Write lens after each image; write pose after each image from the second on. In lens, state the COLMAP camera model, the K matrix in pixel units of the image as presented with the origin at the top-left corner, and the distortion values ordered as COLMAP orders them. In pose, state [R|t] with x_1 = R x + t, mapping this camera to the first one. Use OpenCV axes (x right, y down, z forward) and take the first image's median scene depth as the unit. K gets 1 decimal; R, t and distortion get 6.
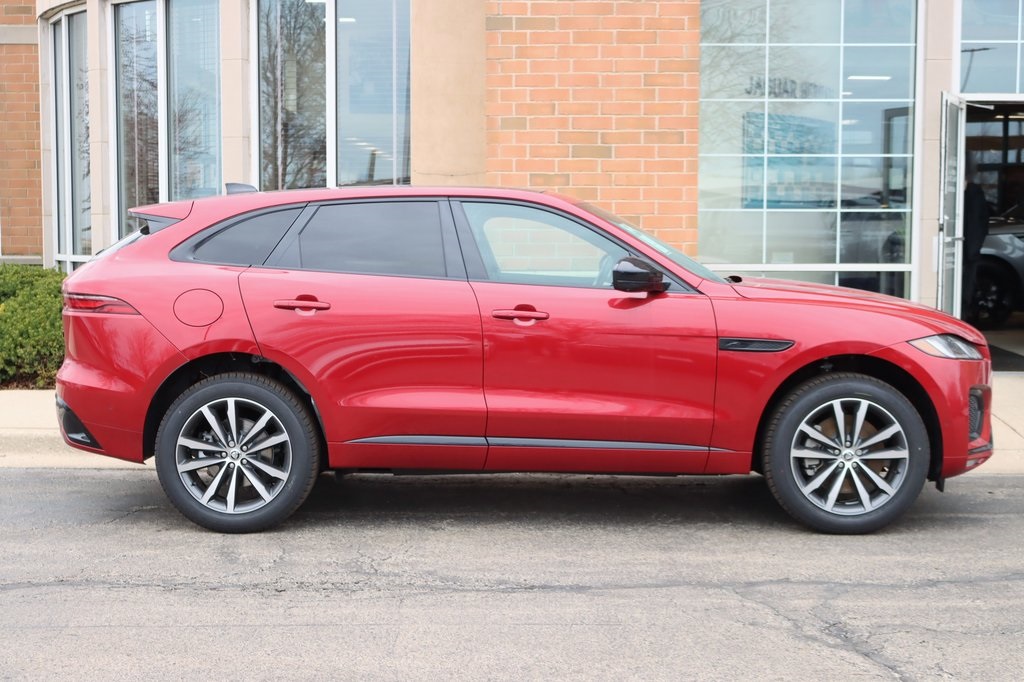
lens RADIAL K [[1583.6, 0, 512.0], [0, 1583.6, 341.0], [0, 0, 1]] dist [0.020533, 0.022656]
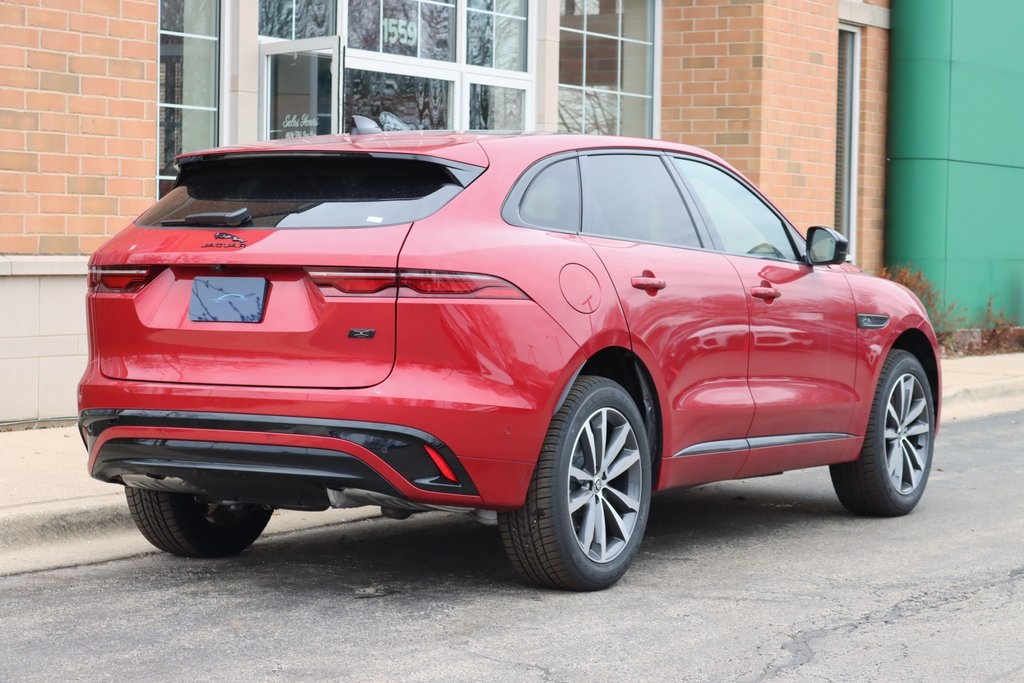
lens RADIAL K [[2447.1, 0, 512.0], [0, 2447.1, 341.5], [0, 0, 1]] dist [0.048311, -0.234456]
pose [[0.497619, -0.030041, 0.866875, -0.788332], [0.050249, 0.998720, 0.005765, -0.002809], [-0.865939, 0.040691, 0.498492, 0.301297]]
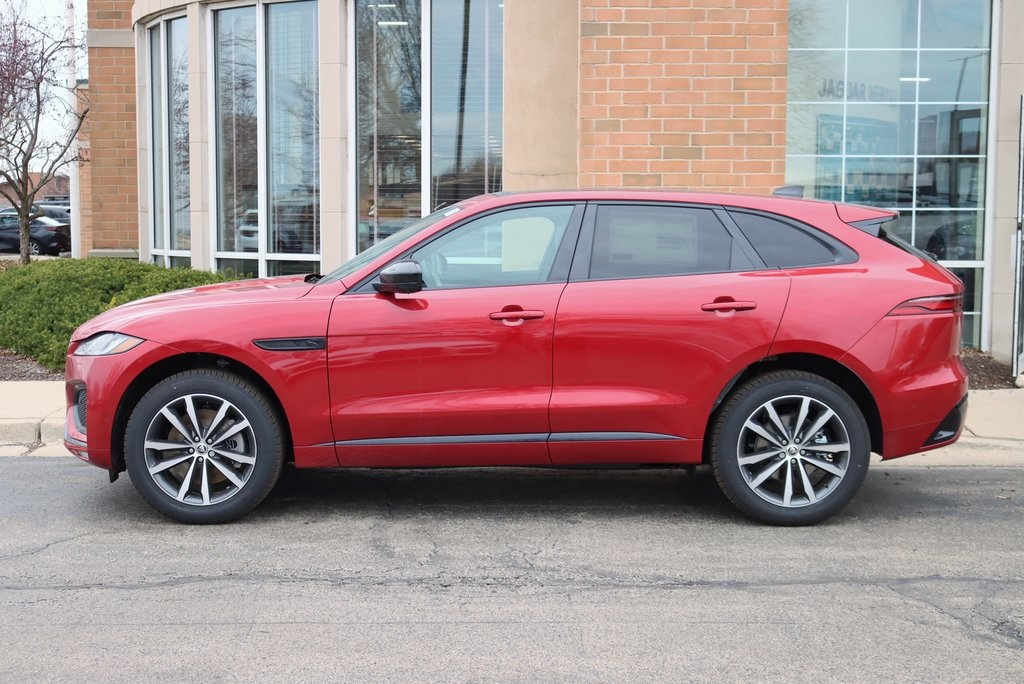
lens RADIAL K [[1489.8, 0, 512.0], [0, 1489.8, 342.0], [0, 0, 1]] dist [0.021693, -0.028609]
pose [[0.999988, 0.001709, -0.004601, -0.057402], [-0.001652, 0.999921, 0.012482, -0.007510], [0.004622, -0.012474, 0.999912, 0.019700]]
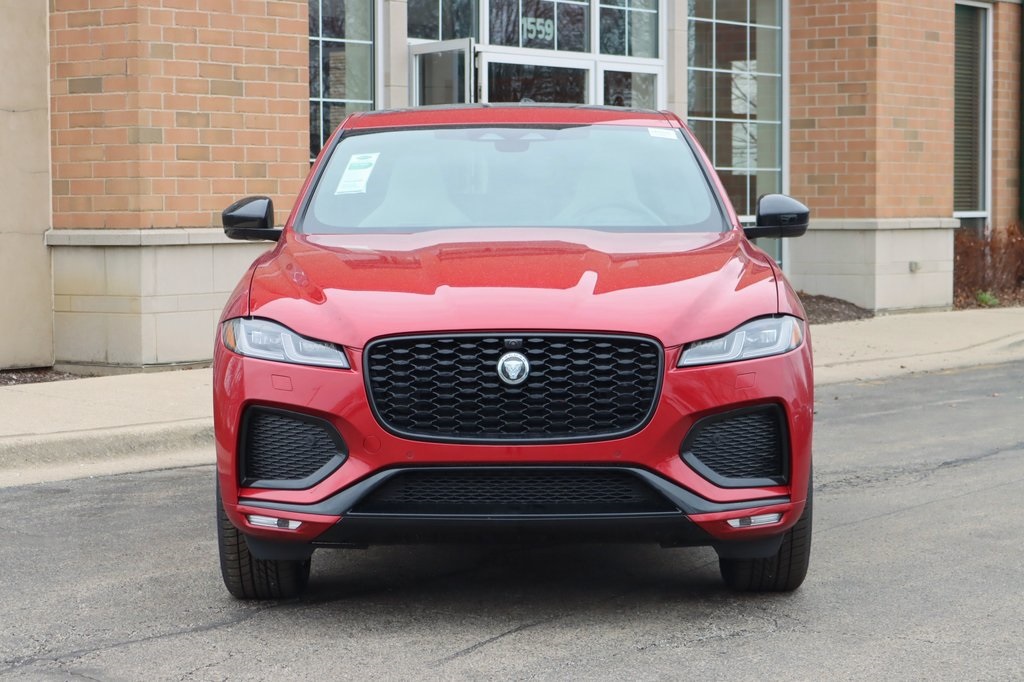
lens RADIAL K [[2447.1, 0, 512.0], [0, 2447.1, 341.0], [0, 0, 1]] dist [0.048311, -0.234456]
pose [[0.591271, -0.050634, 0.804882, -0.939144], [0.066305, 0.997700, 0.014055, 0.008846], [-0.803743, 0.045057, 0.593268, 0.095351]]
